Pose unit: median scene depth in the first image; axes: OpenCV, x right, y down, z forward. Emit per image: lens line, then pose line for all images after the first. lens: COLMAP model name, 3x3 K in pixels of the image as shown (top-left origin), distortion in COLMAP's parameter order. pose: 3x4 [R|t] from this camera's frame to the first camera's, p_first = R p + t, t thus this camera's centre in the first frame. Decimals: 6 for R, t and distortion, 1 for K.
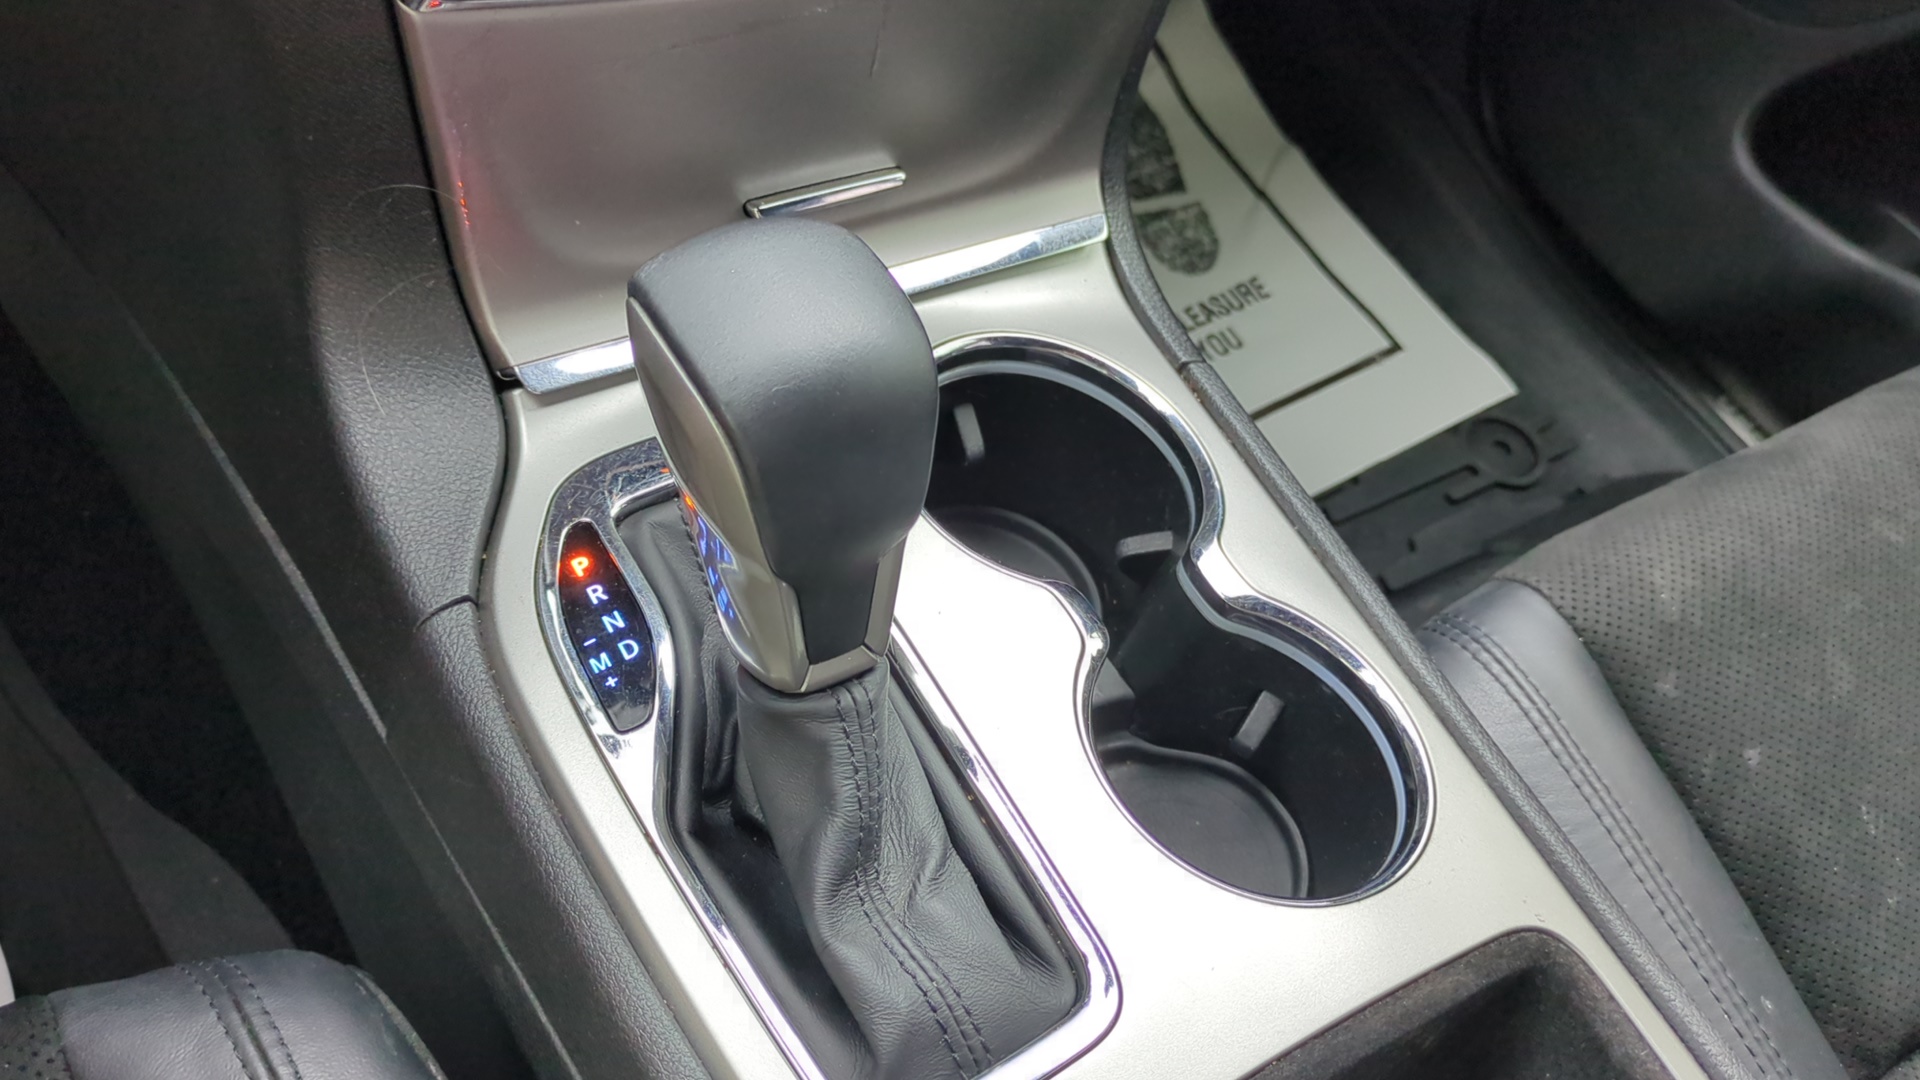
lens RADIAL K [[1594.6, 0, 925.8], [0, 1594.6, 503.5], [0, 0, 1]] dist [0.019165, -0.047295]
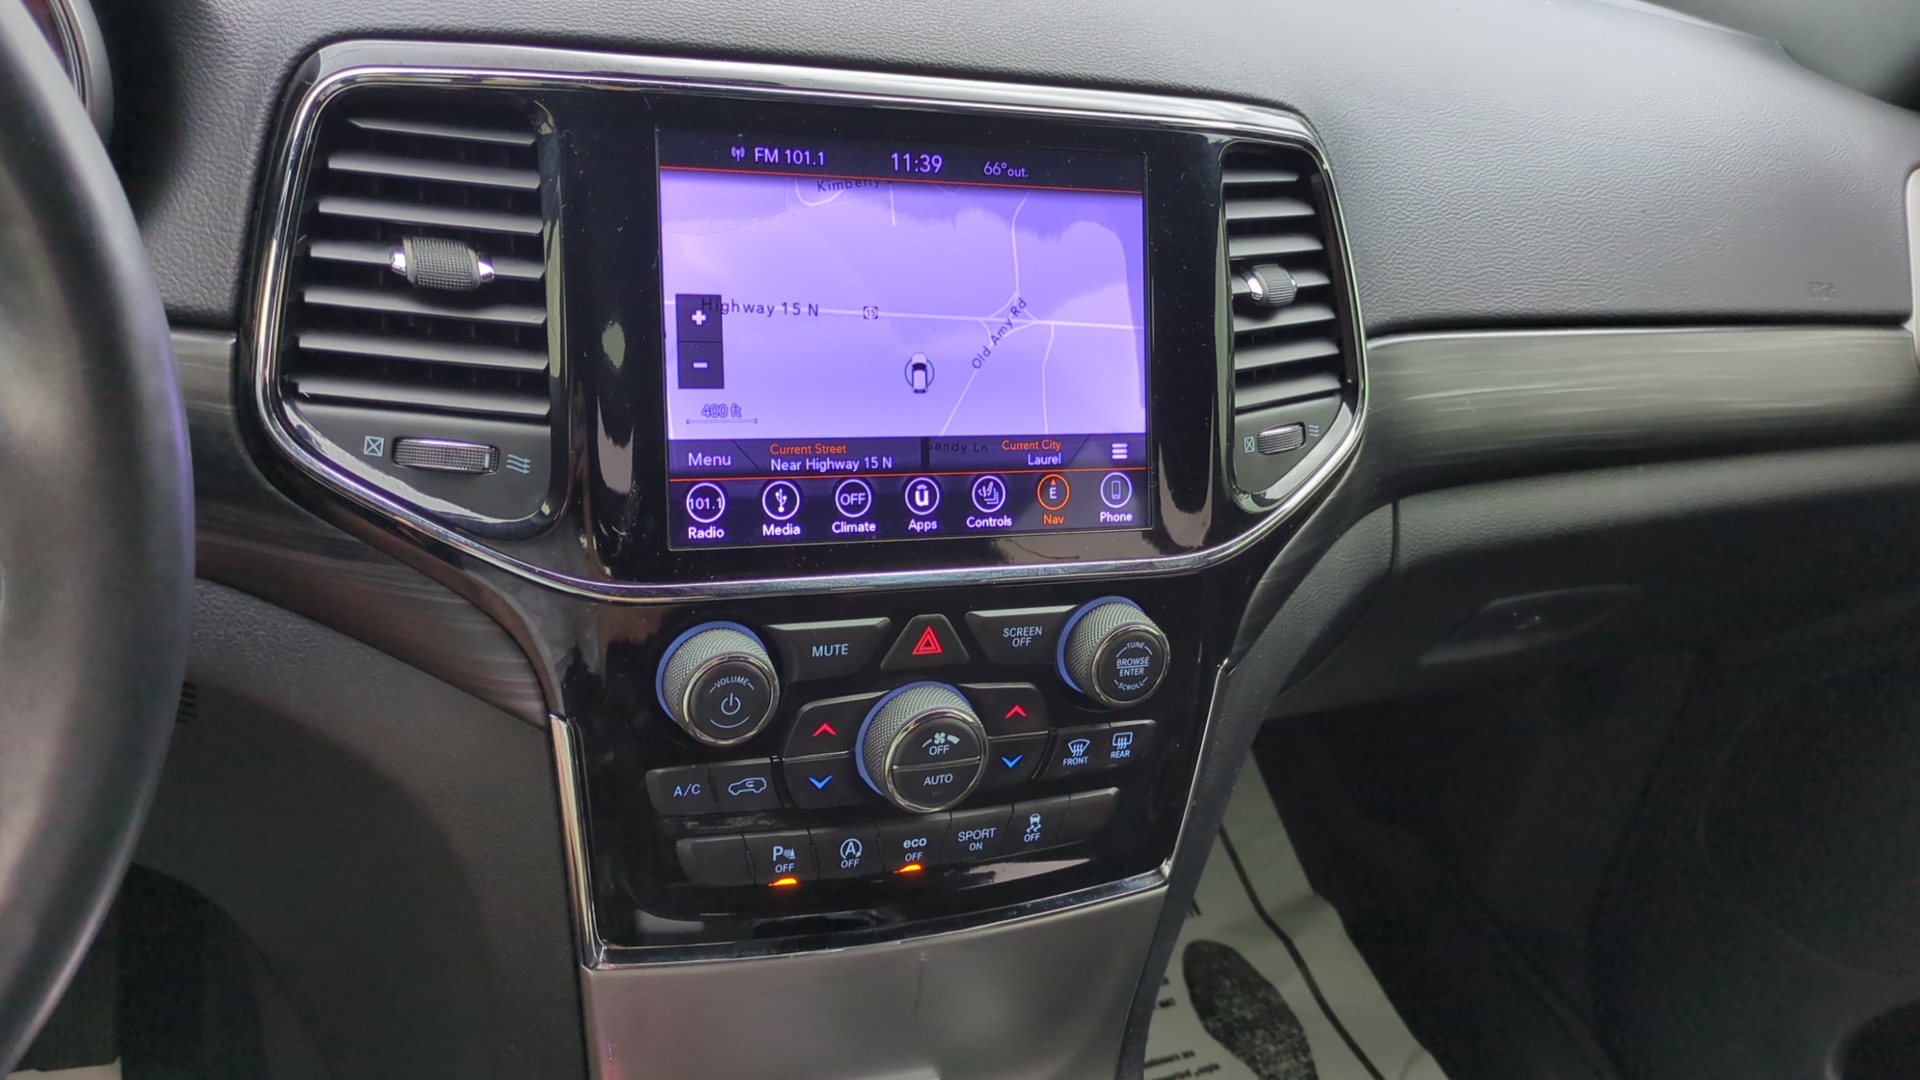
lens RADIAL K [[1594.6, 0, 947.3], [0, 1594.6, 543.4], [0, 0, 1]] dist [0.019165, -0.047295]
pose [[0.987570, 0.006439, -0.157049, 0.083416], [-0.080286, 0.879651, -0.468795, 0.007468], [0.135130, 0.475576, 0.869234, -0.156933]]
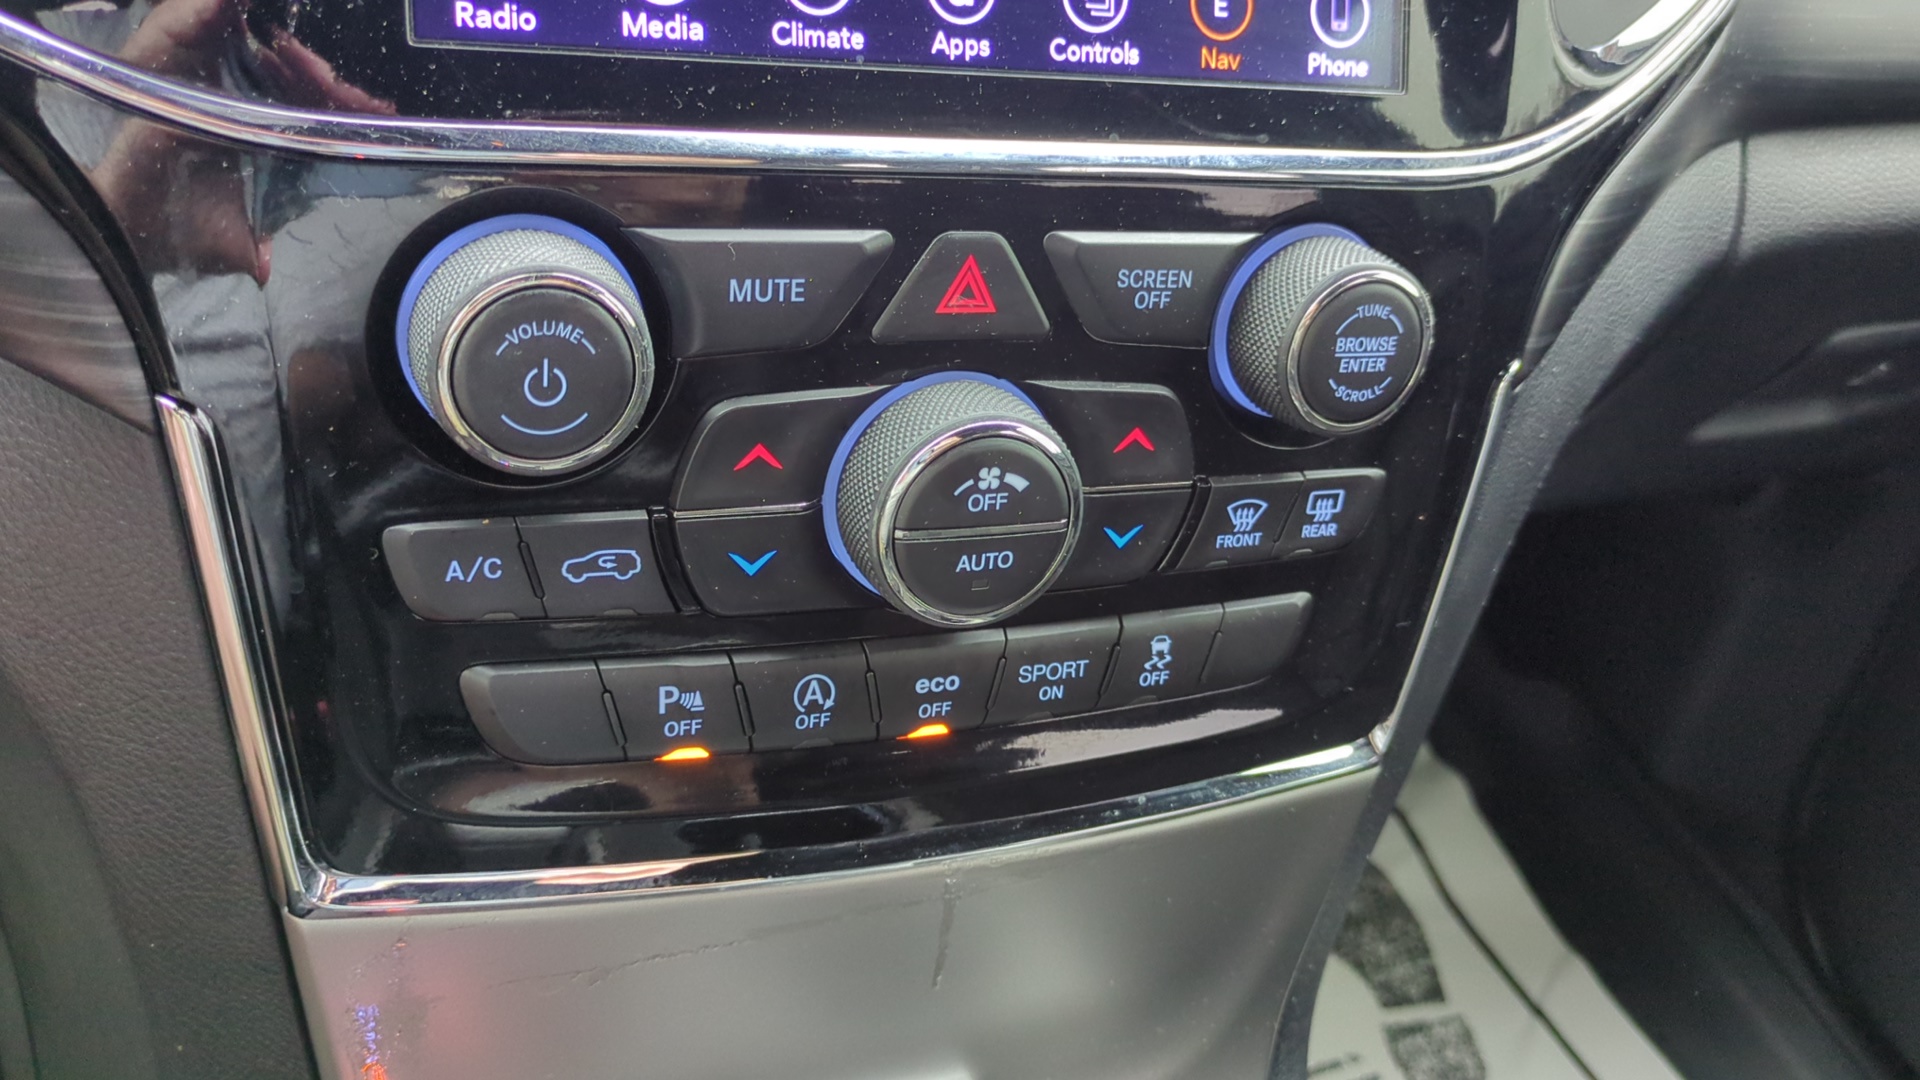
lens RADIAL K [[1594.6, 0, 950.3], [0, 1594.6, 552.1], [0, 0, 1]] dist [0.019165, -0.047295]
pose [[0.984519, 0.038276, -0.171049, 0.039427], [-0.101389, 0.920397, -0.377610, -0.068762], [0.142979, 0.389107, 0.910029, 0.086674]]
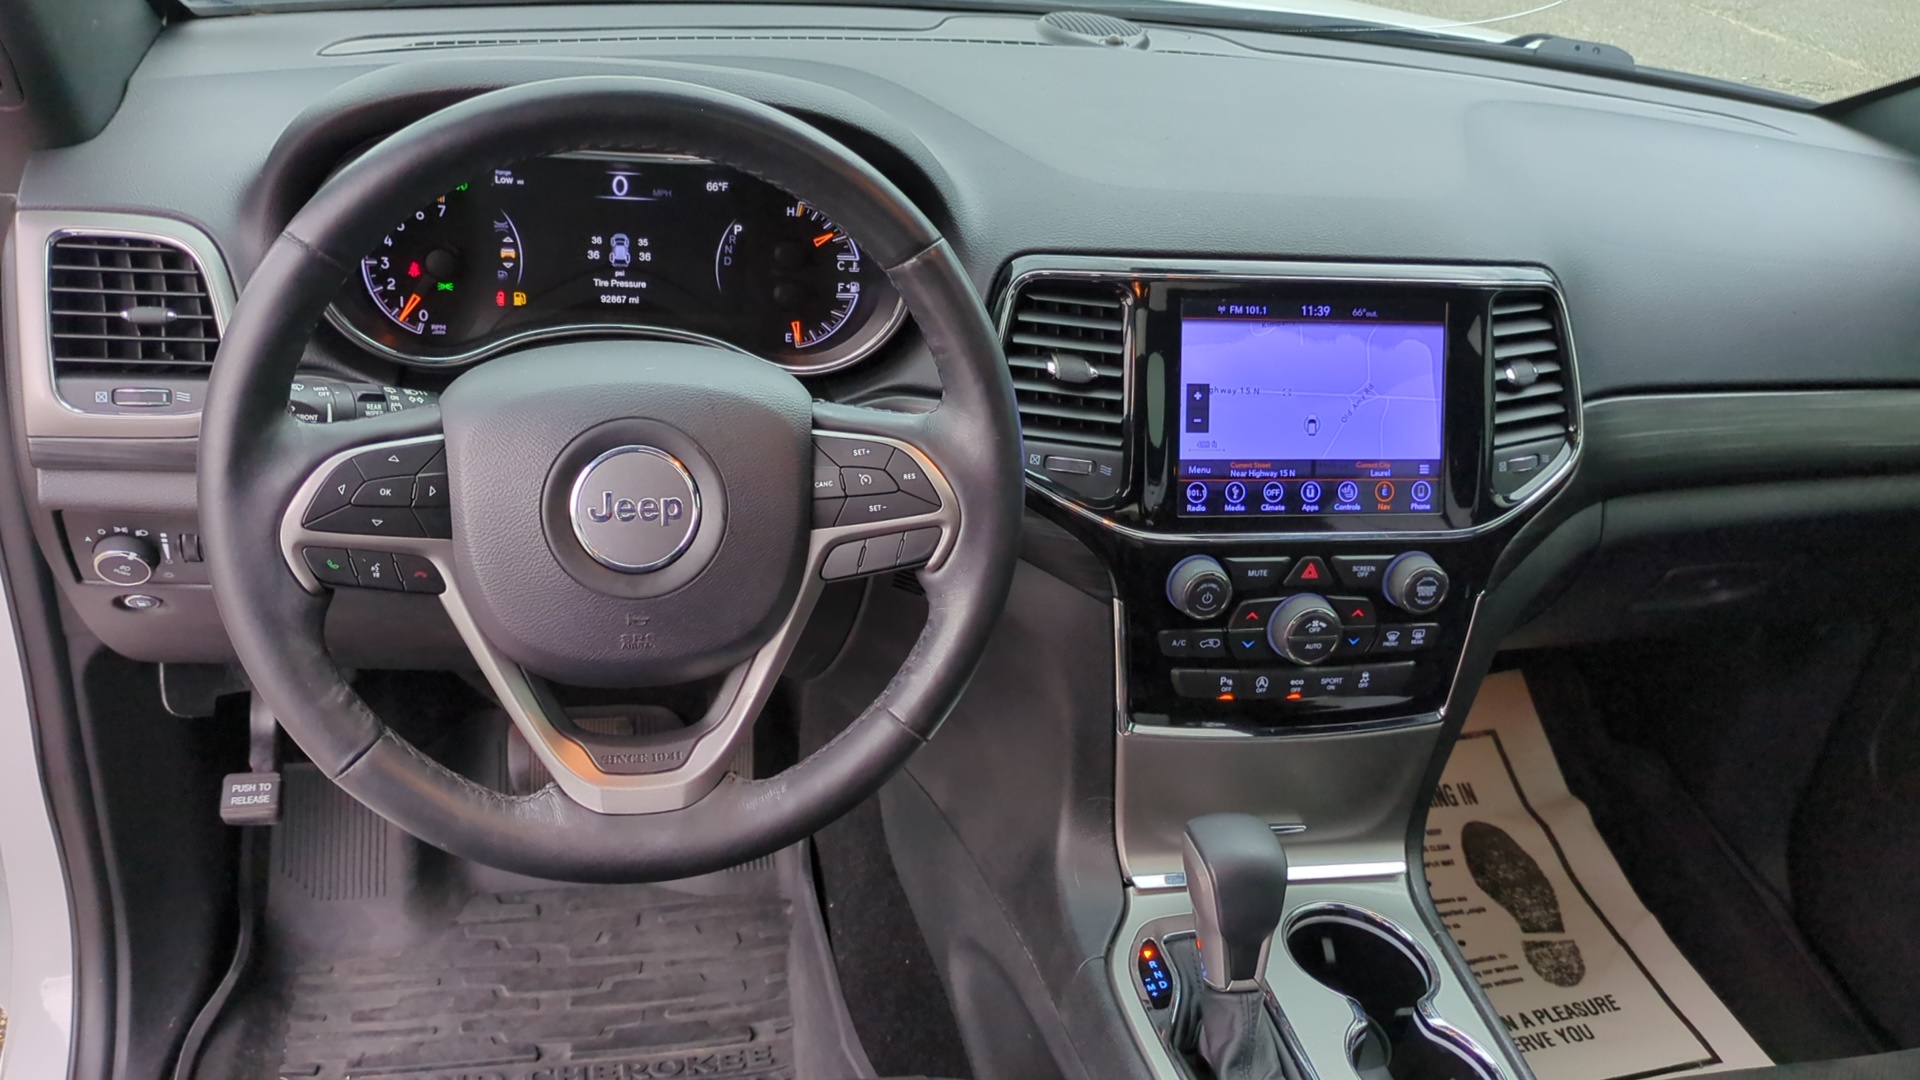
lens RADIAL K [[1594.6, 0, 944.1], [0, 1594.6, 540.6], [0, 0, 1]] dist [0.019165, -0.047295]
pose [[0.939506, 0.048933, -0.339019, 0.112291], [-0.198227, 0.884840, -0.421622, 0.219905], [0.279346, 0.463319, 0.841012, -0.559104]]
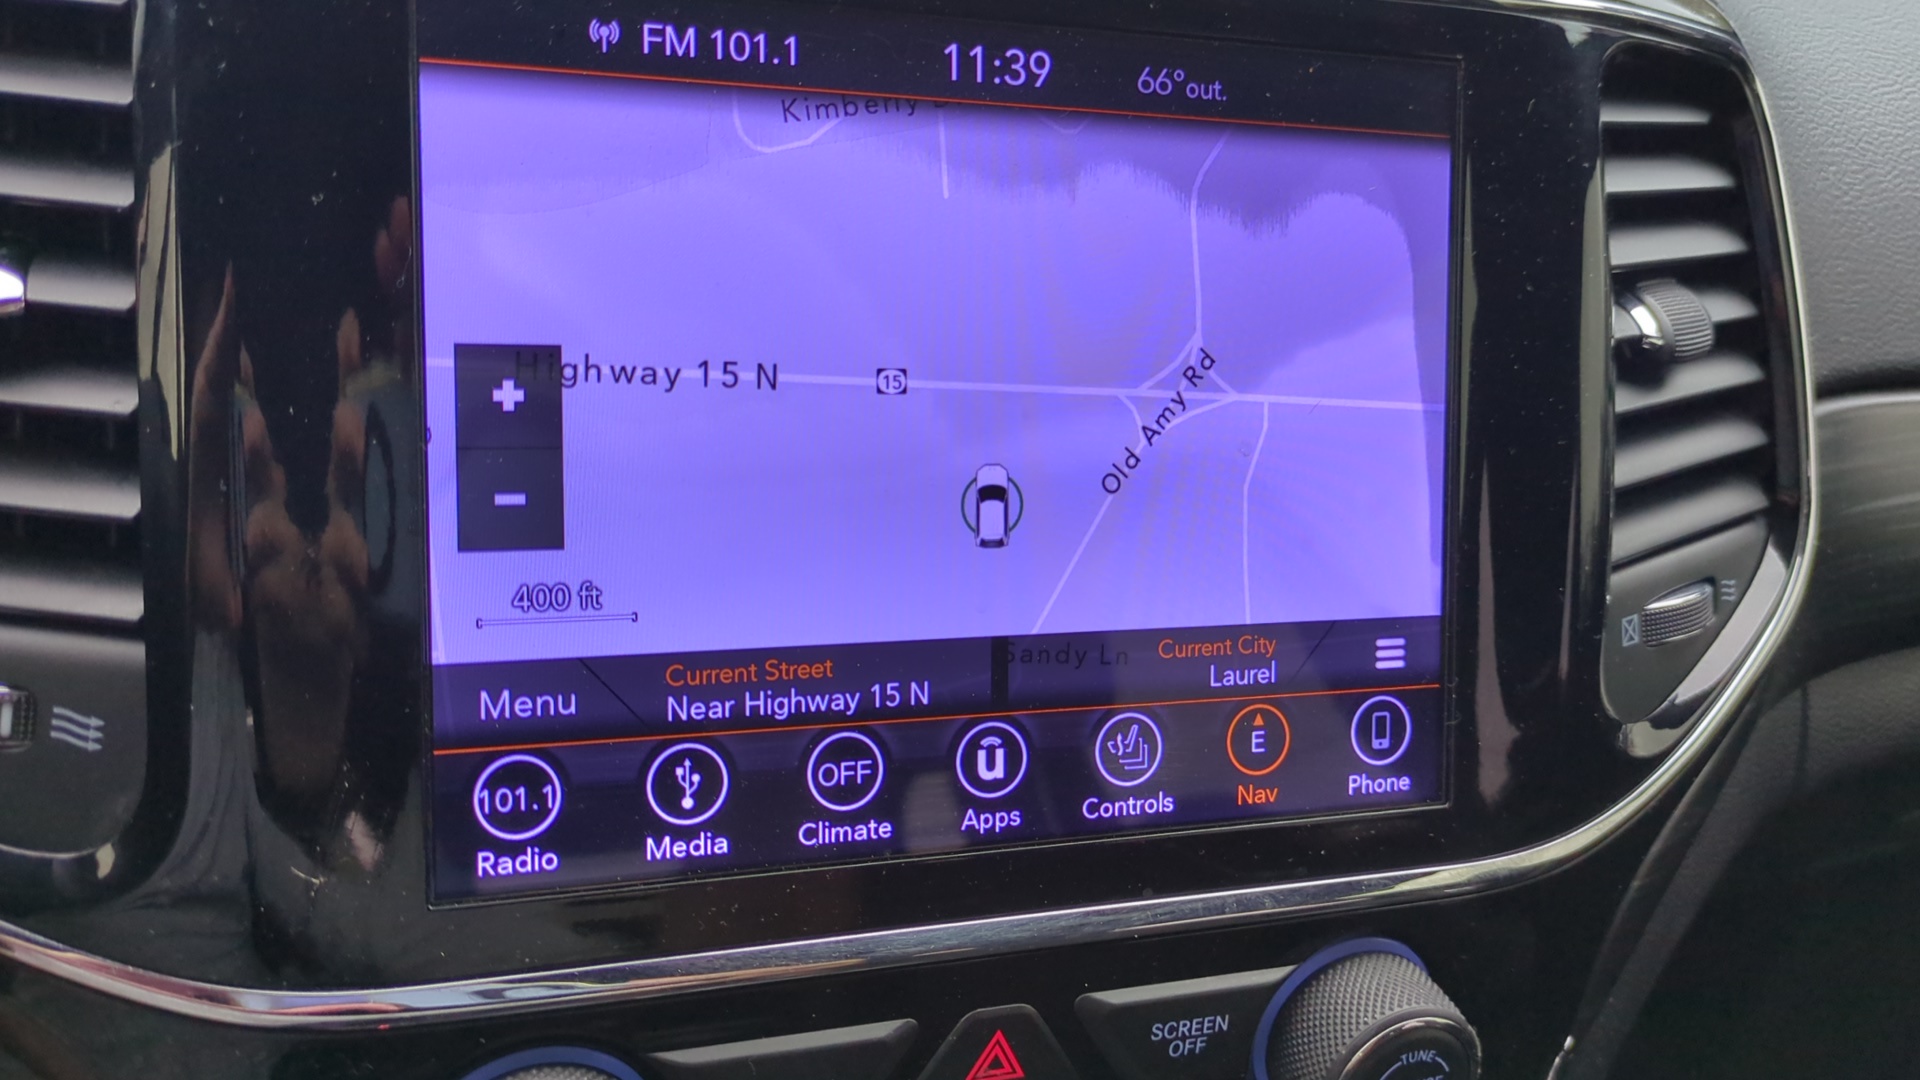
lens RADIAL K [[1594.6, 0, 955.1], [0, 1594.6, 534.4], [0, 0, 1]] dist [0.019165, -0.047295]
pose [[0.977911, 0.034171, -0.206211, 0.039117], [-0.125411, 0.885166, -0.448055, -0.165080], [0.167220, 0.464019, 0.869899, 0.047979]]
